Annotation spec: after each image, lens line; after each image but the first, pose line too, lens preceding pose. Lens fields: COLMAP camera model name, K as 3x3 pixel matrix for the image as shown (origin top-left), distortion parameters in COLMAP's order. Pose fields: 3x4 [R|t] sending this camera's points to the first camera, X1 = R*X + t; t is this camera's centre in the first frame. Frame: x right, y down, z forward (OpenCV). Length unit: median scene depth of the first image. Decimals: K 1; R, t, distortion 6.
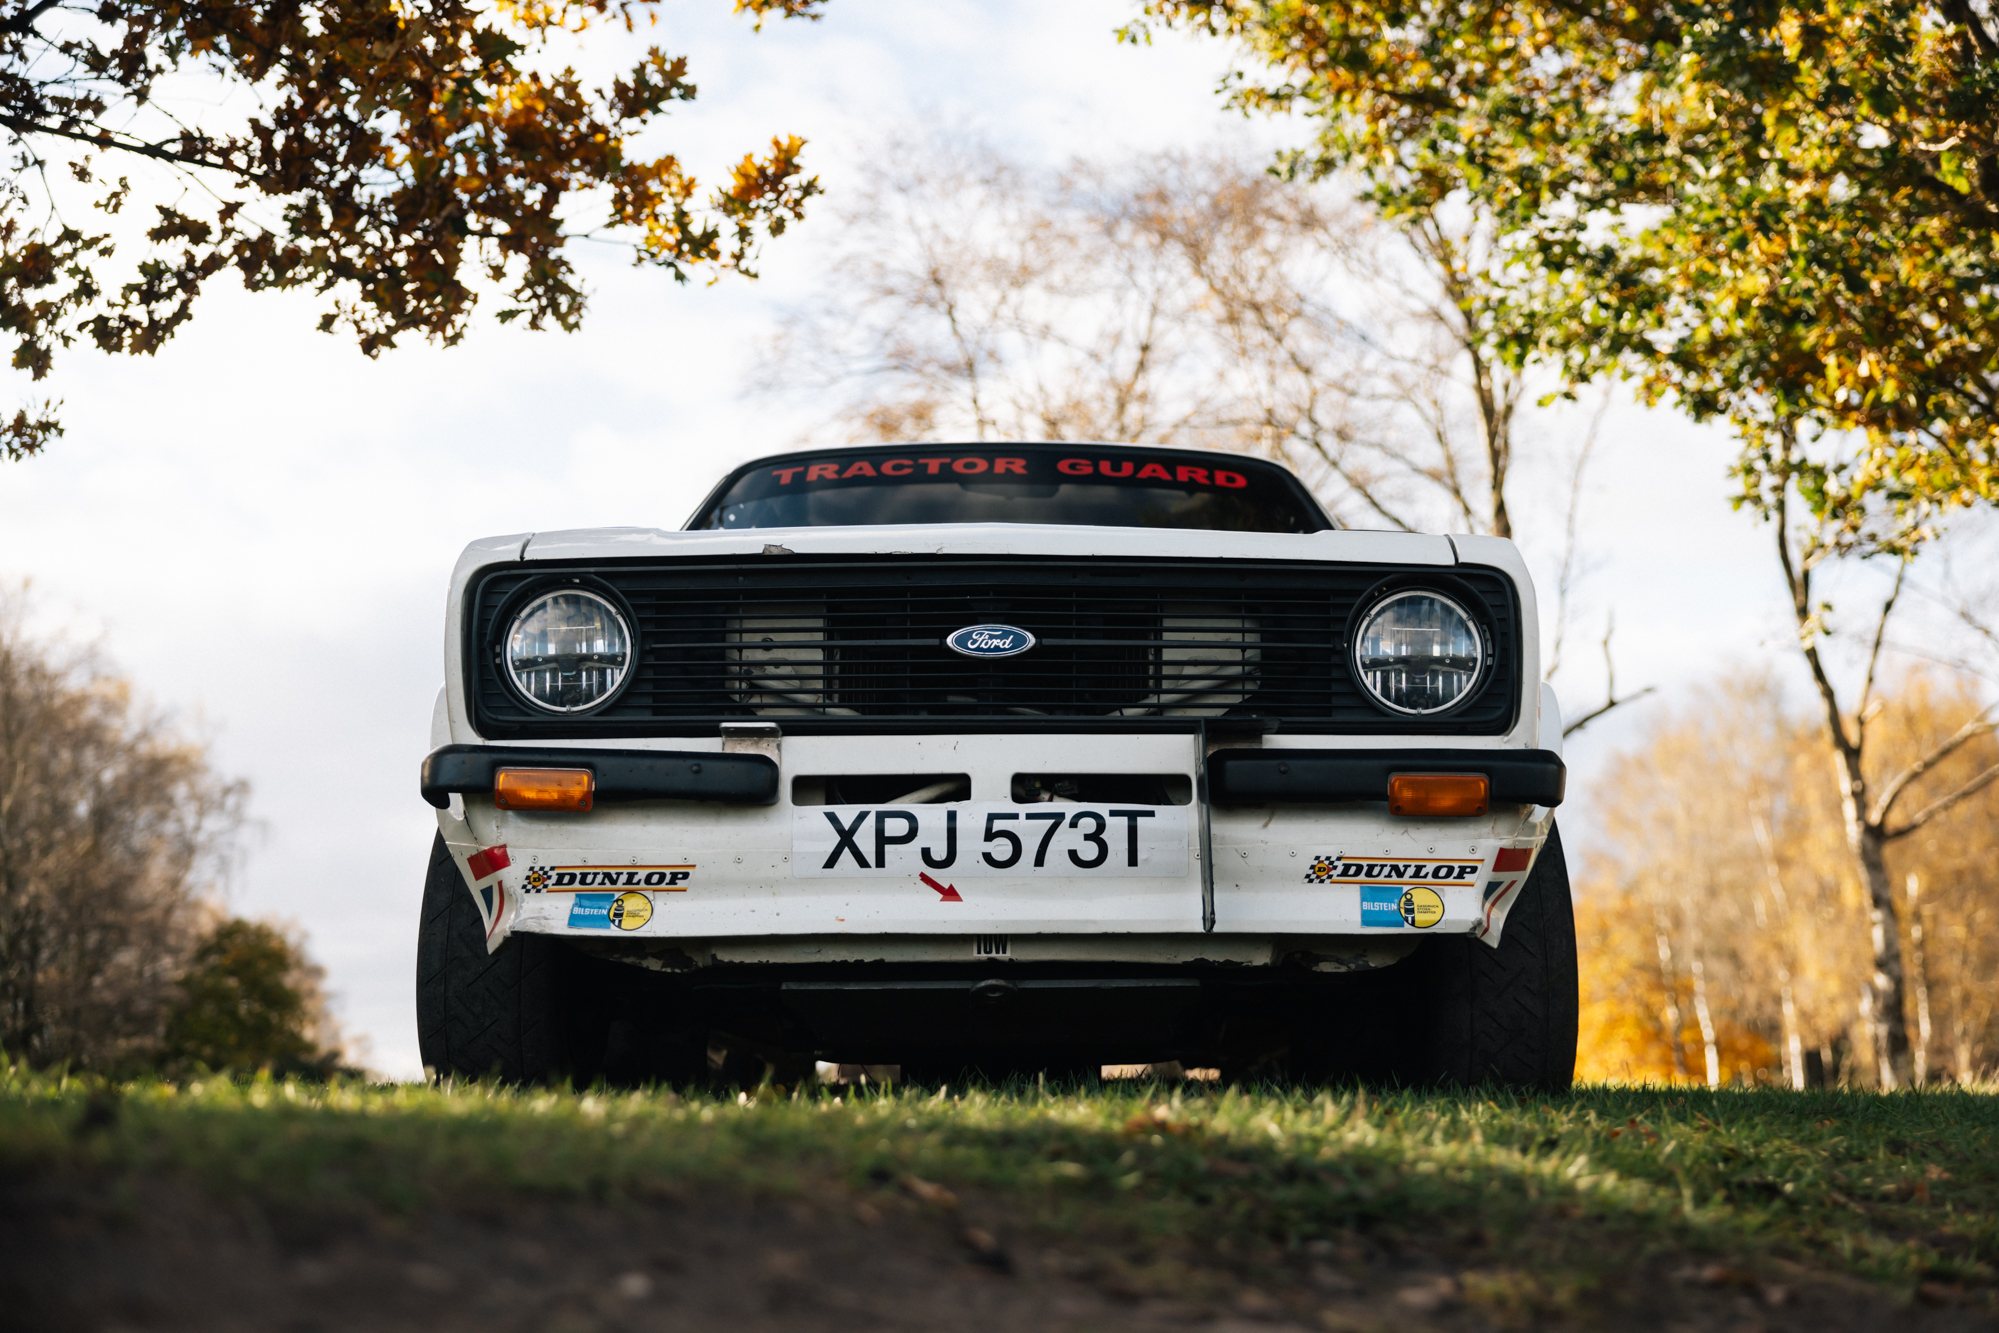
lens RADIAL K [[2581.7, 0, 999.5], [0, 2581.7, 666.5], [0, 0, 1]] dist [0.014680, 0.018980]
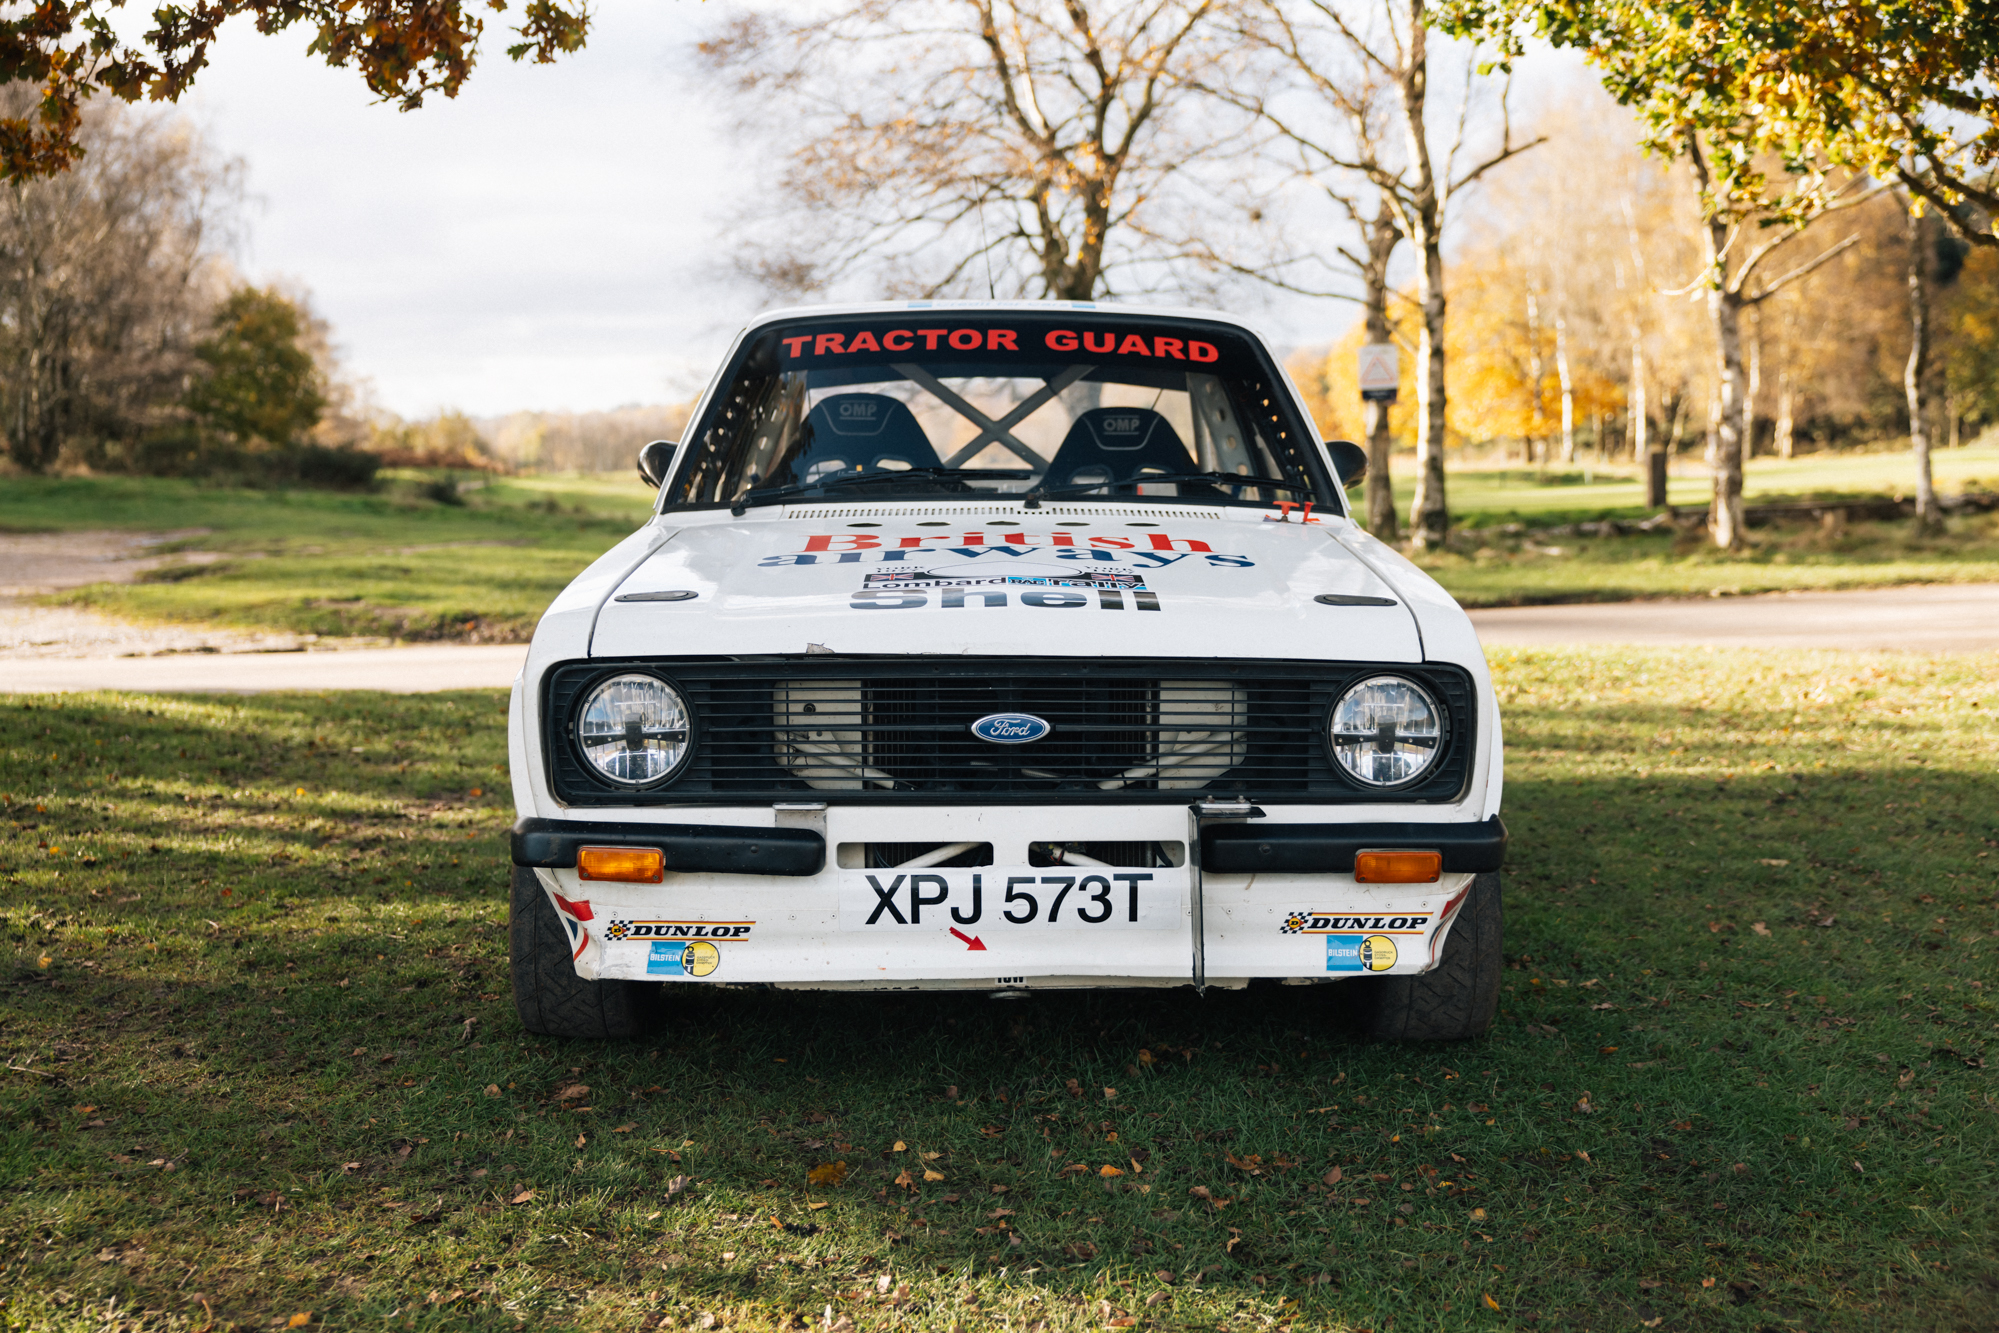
lens RADIAL K [[2308.4, 0, 1013.0], [0, 2308.4, 664.0], [0, 0, 1]] dist [-0.010687, 0.050840]
pose [[0.999389, -0.006922, 0.034257, -0.036825], [-0.003440, 0.955951, 0.293505, -0.334464], [-0.034779, -0.293444, 0.955343, 0.042713]]
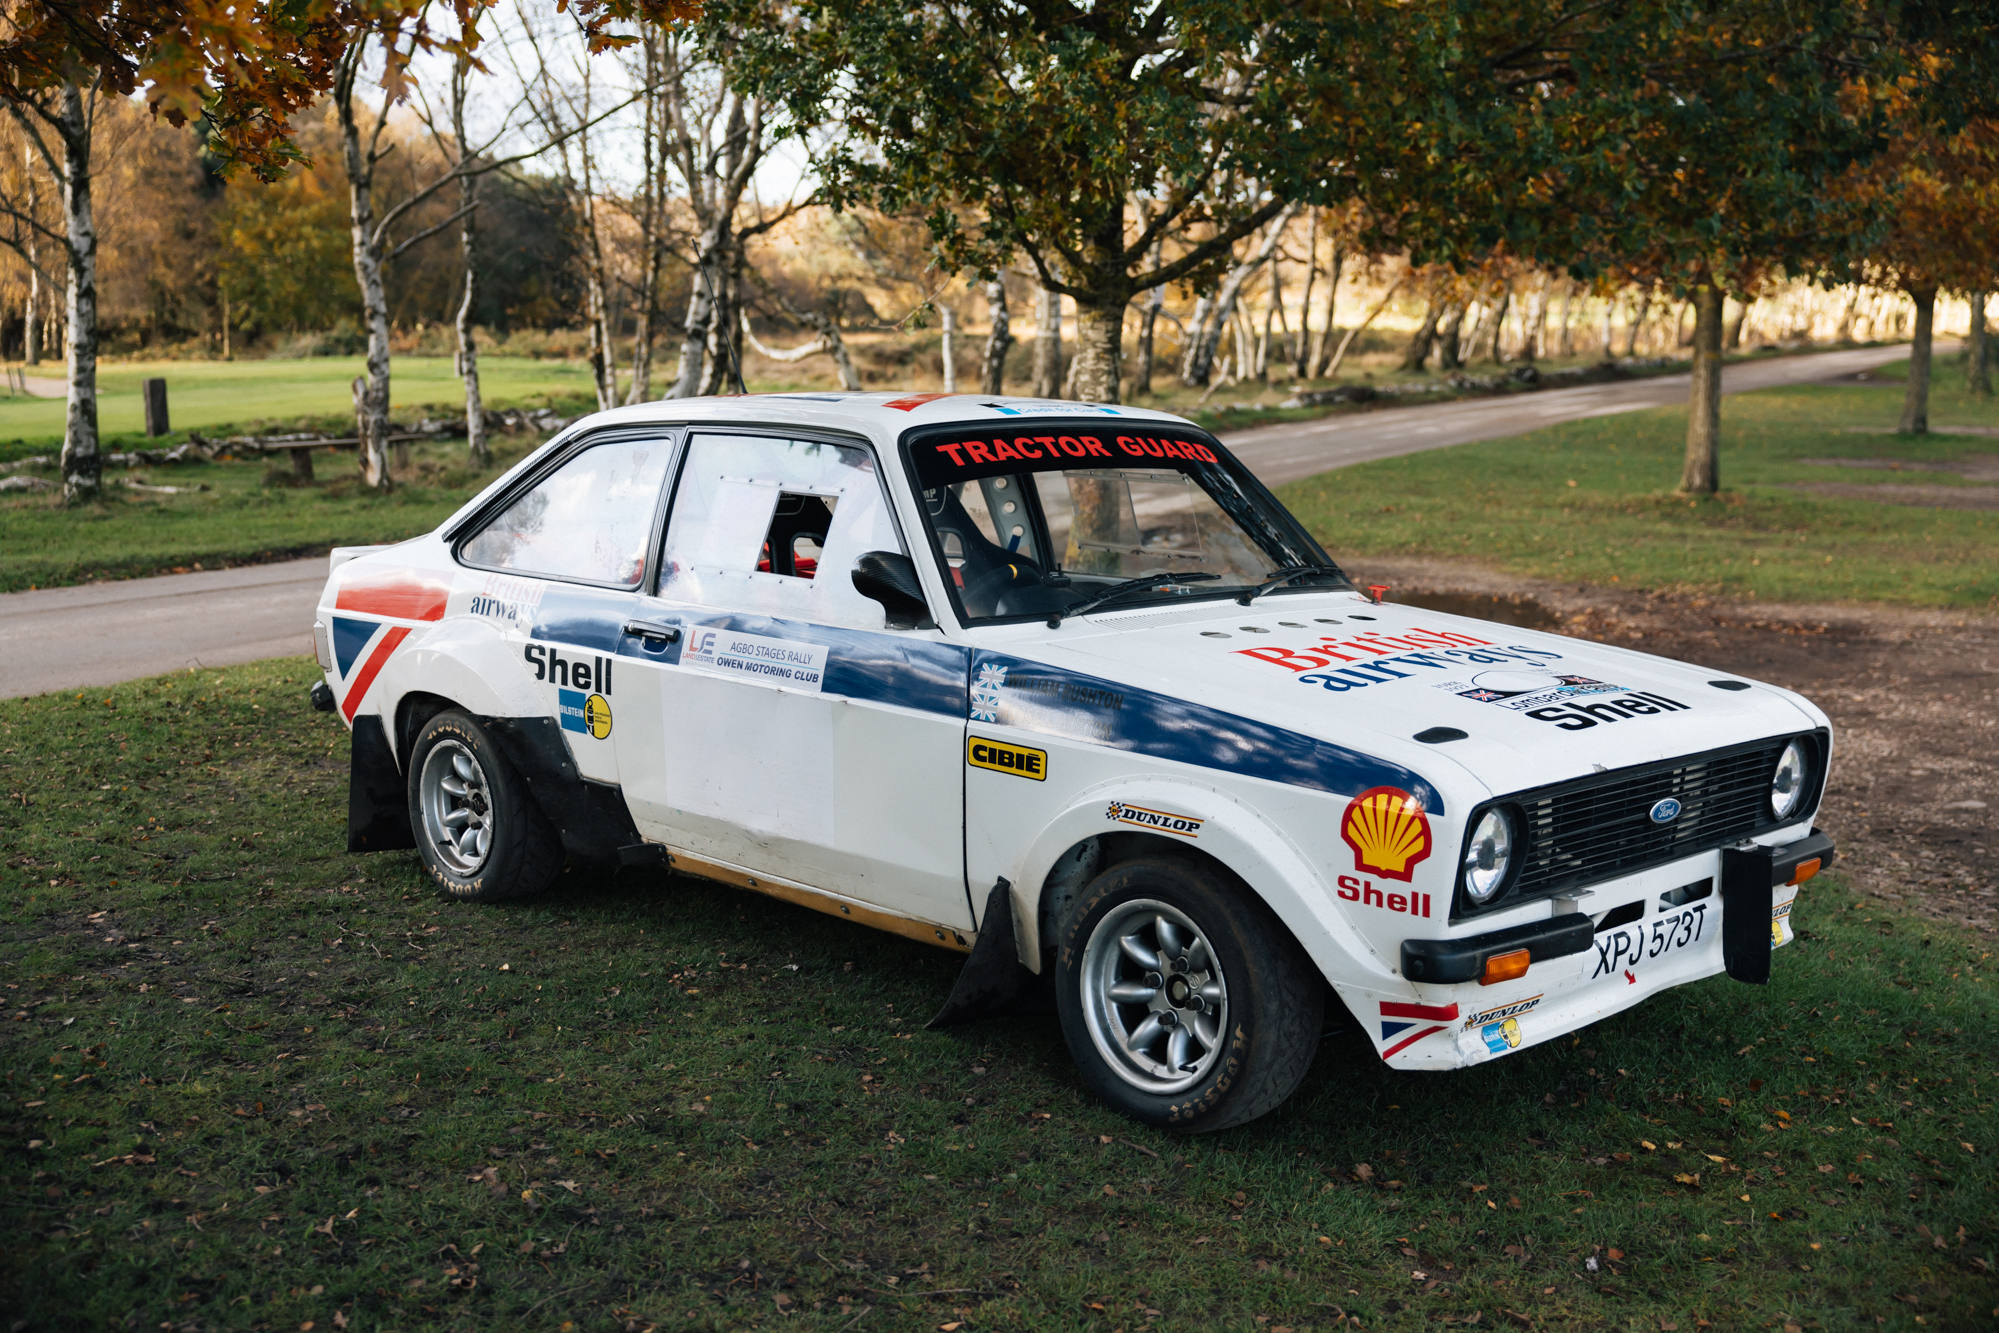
lens RADIAL K [[2190.7, 0, 1001.3], [0, 2190.7, 667.2], [0, 0, 1]] dist [0.017496, 0.020592]
pose [[0.693546, -0.091406, 0.714590, -1.154221], [-0.161774, 0.946825, 0.278122, -0.374047], [-0.702014, -0.308492, 0.641880, 0.490903]]
